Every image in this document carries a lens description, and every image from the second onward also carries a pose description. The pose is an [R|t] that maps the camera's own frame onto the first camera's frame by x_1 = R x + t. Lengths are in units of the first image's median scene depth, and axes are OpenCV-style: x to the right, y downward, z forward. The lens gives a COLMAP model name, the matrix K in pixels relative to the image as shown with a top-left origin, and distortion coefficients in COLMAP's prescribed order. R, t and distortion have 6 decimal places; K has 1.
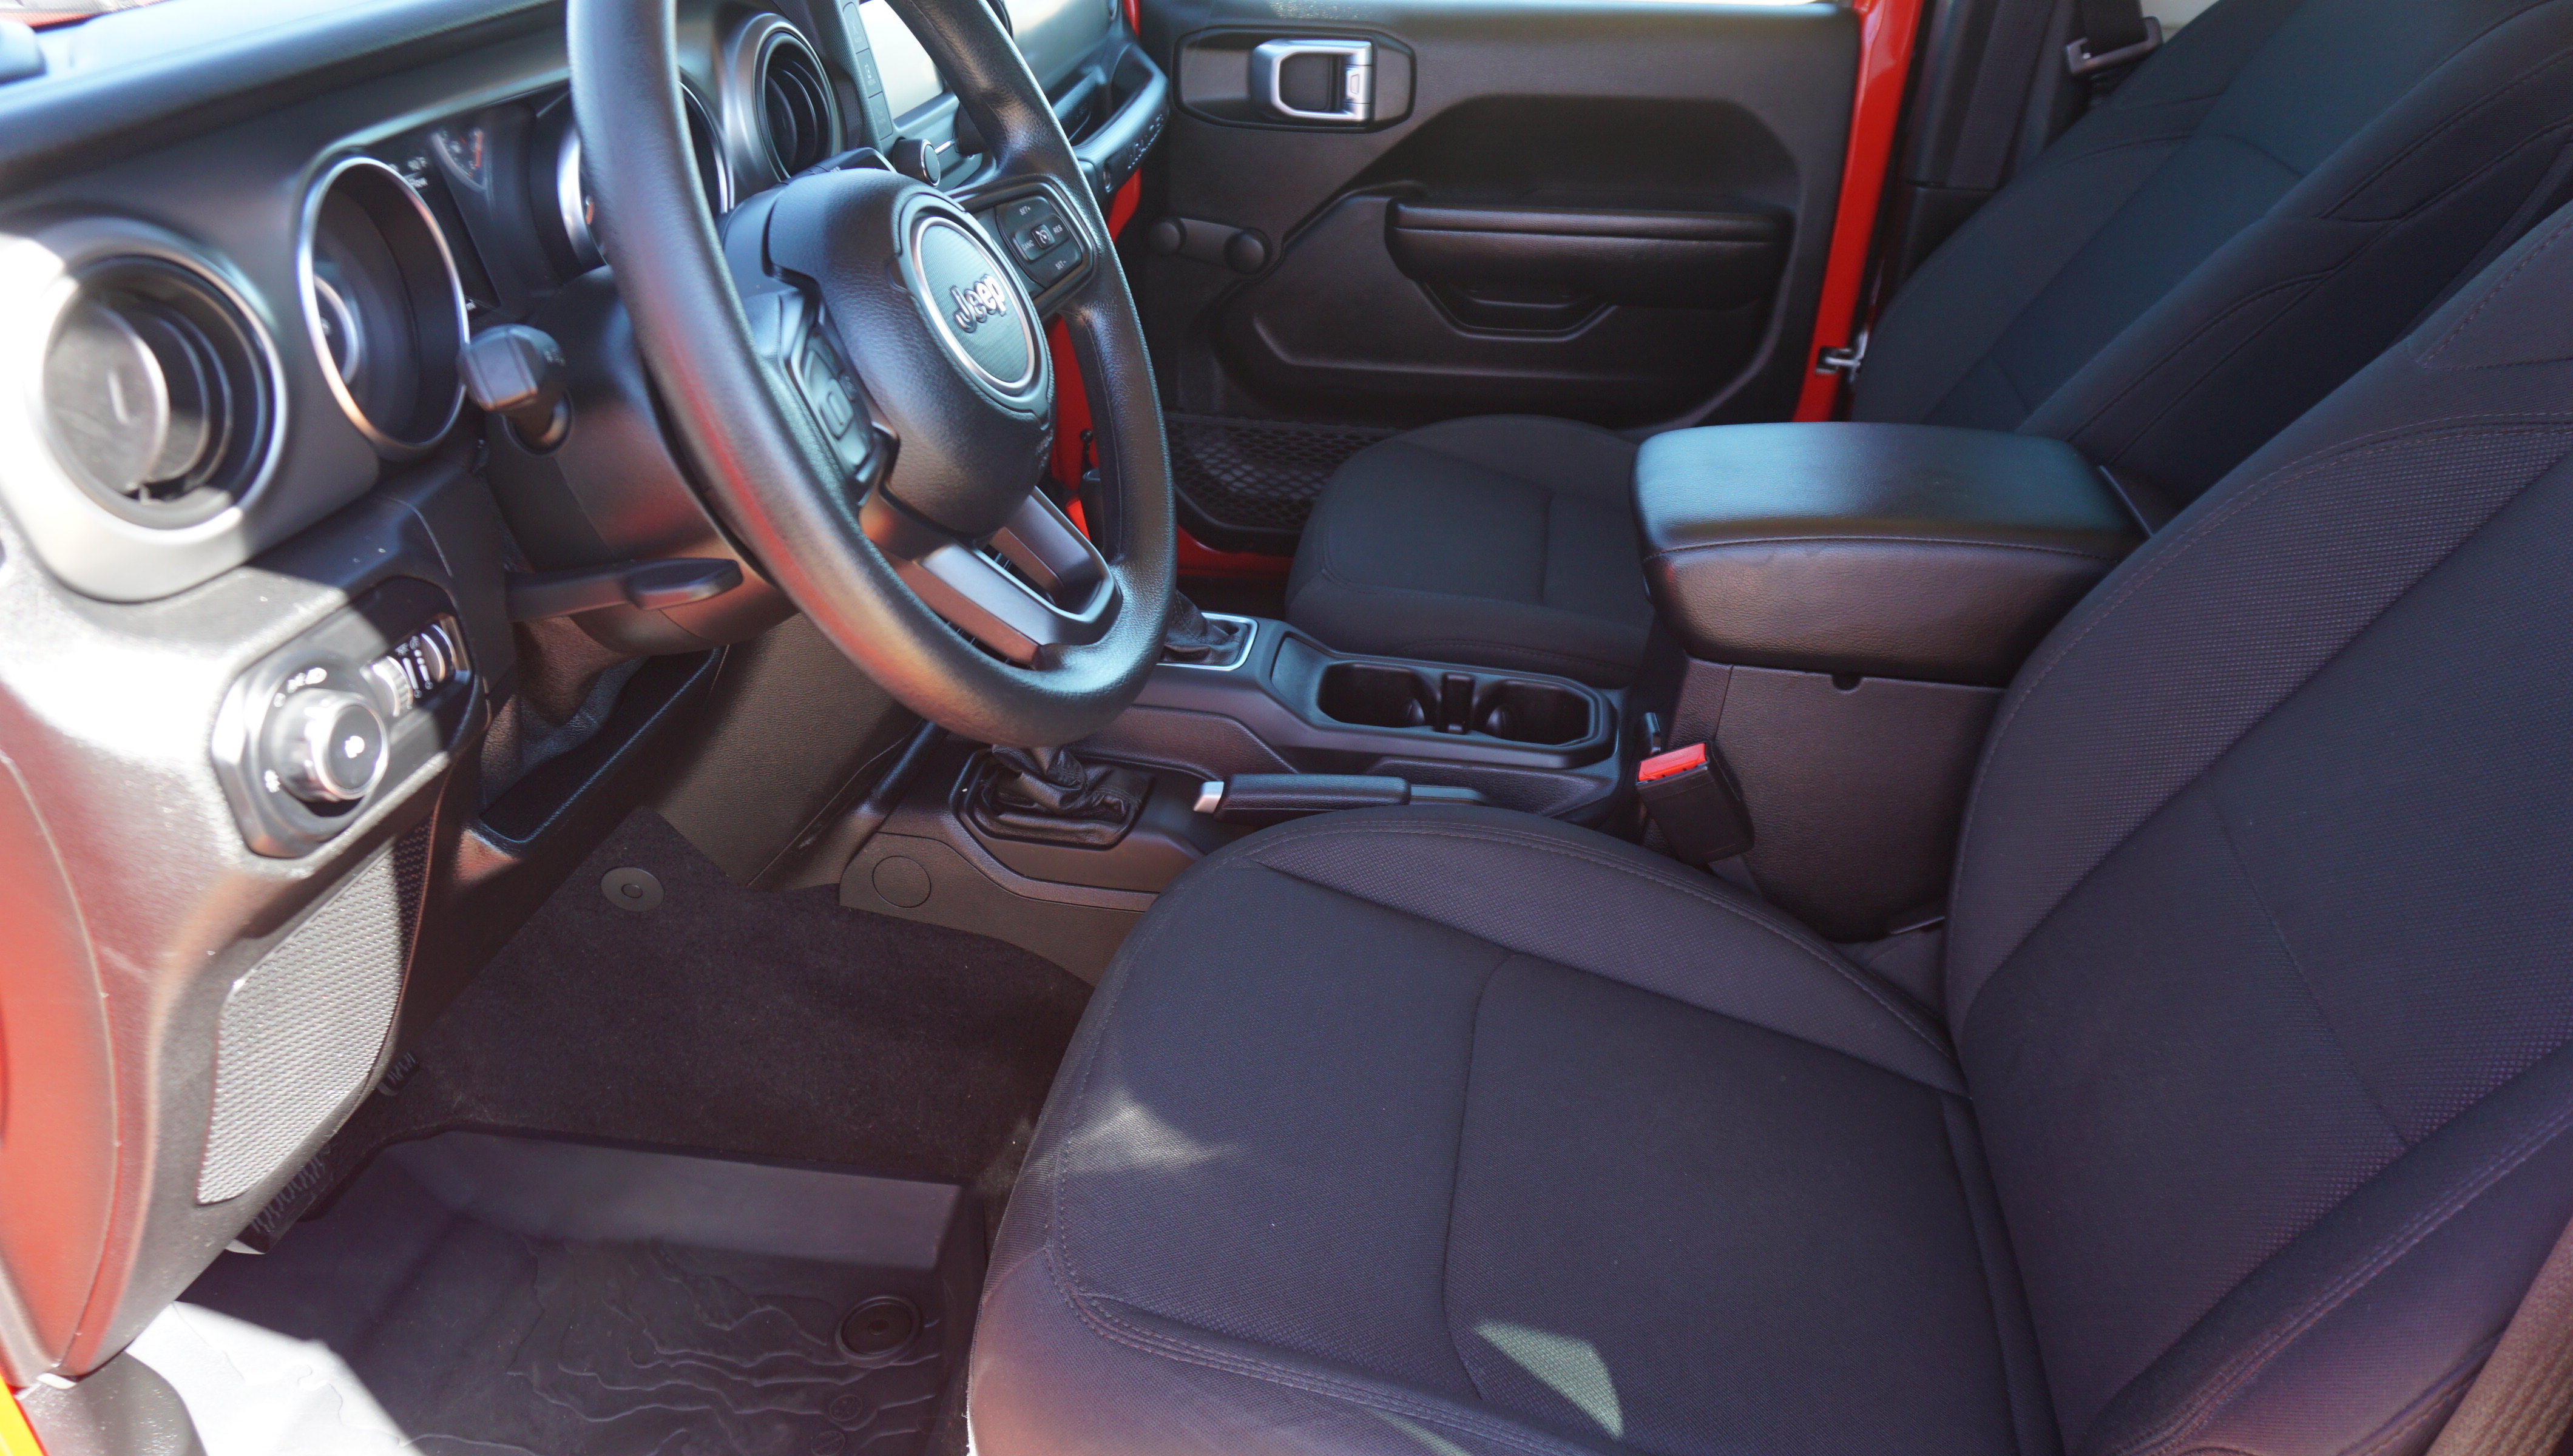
lens RADIAL K [[1733.4, 0, 1286.5], [0, 1733.4, 728.0], [0, 0, 1]] dist [-0.046803, 0.035482]
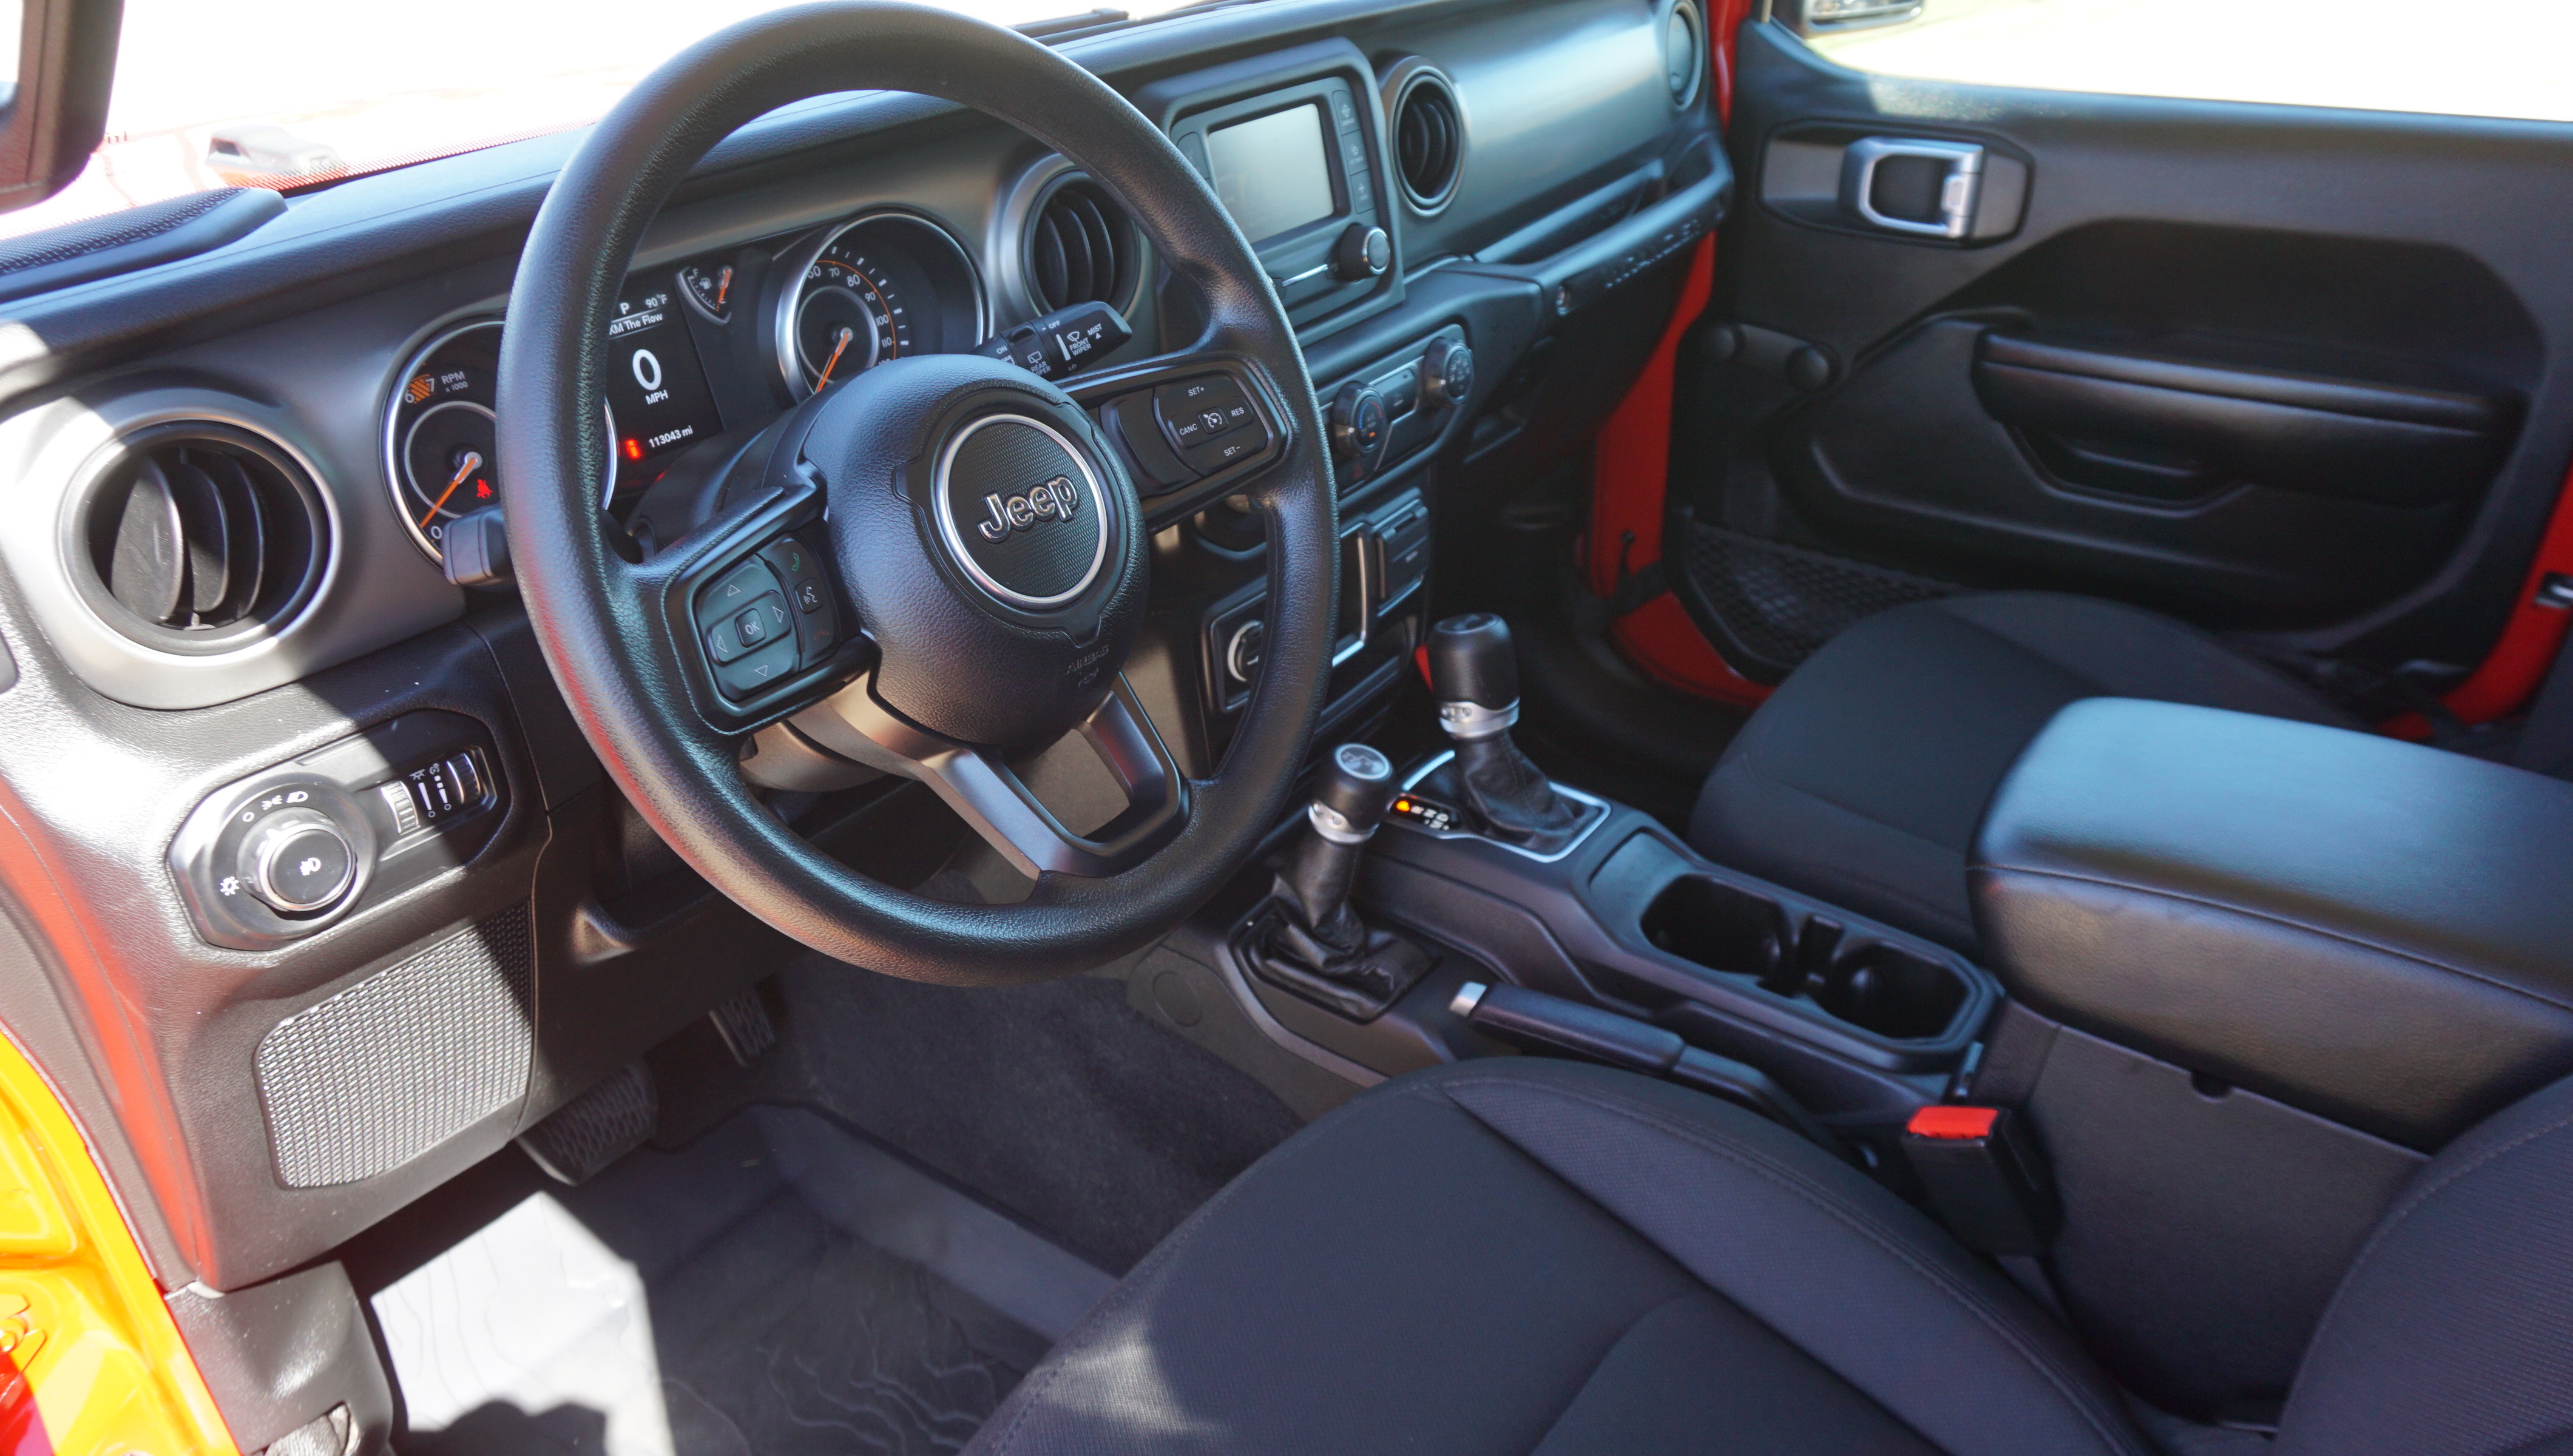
lens RADIAL K [[1733.4, 0, 1286.5], [0, 1733.4, 728.0], [0, 0, 1]] dist [-0.046803, 0.035482]
pose [[0.882951, 0.192590, -0.428144, 0.229644], [-0.191894, 0.980372, 0.045257, -0.121021], [0.428456, 0.042198, 0.902577, 0.129104]]
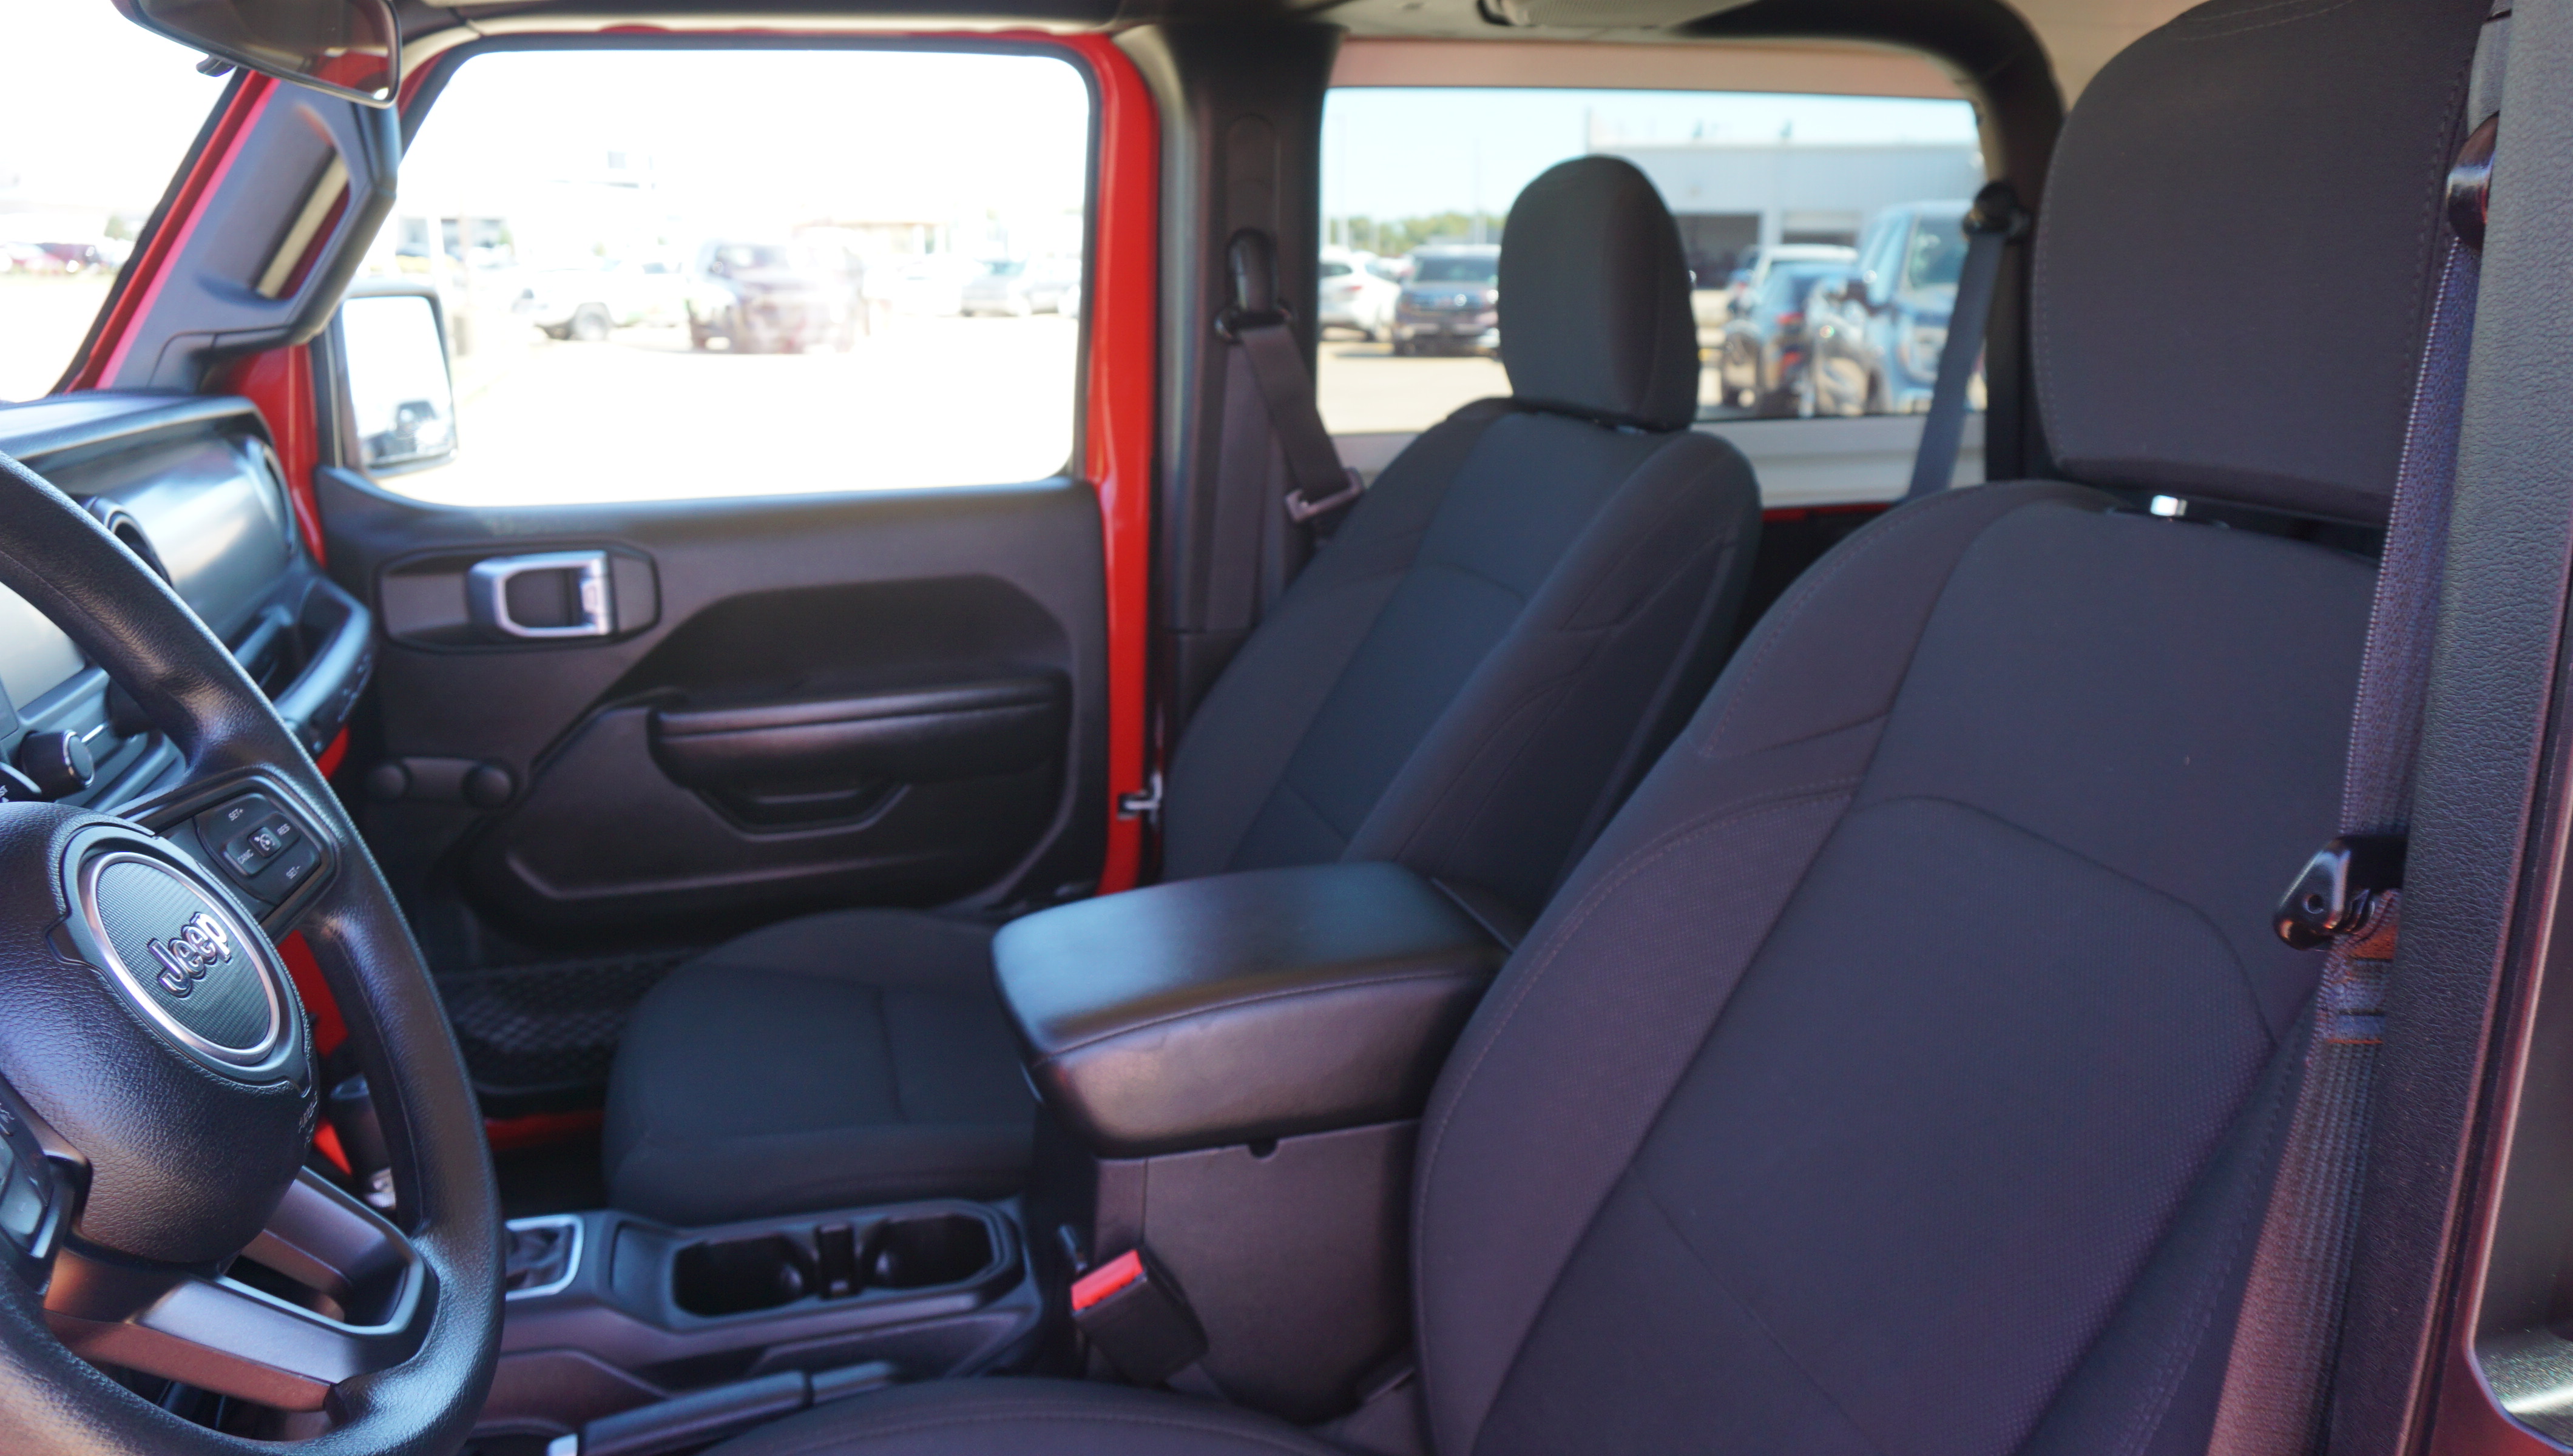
lens RADIAL K [[1733.4, 0, 1286.5], [0, 1733.4, 728.0], [0, 0, 1]] dist [-0.046803, 0.035482]
pose [[0.899644, -0.130202, 0.416760, -0.027832], [0.229554, 0.952984, -0.197802, -0.049866], [-0.371411, 0.273621, 0.887235, 0.075755]]
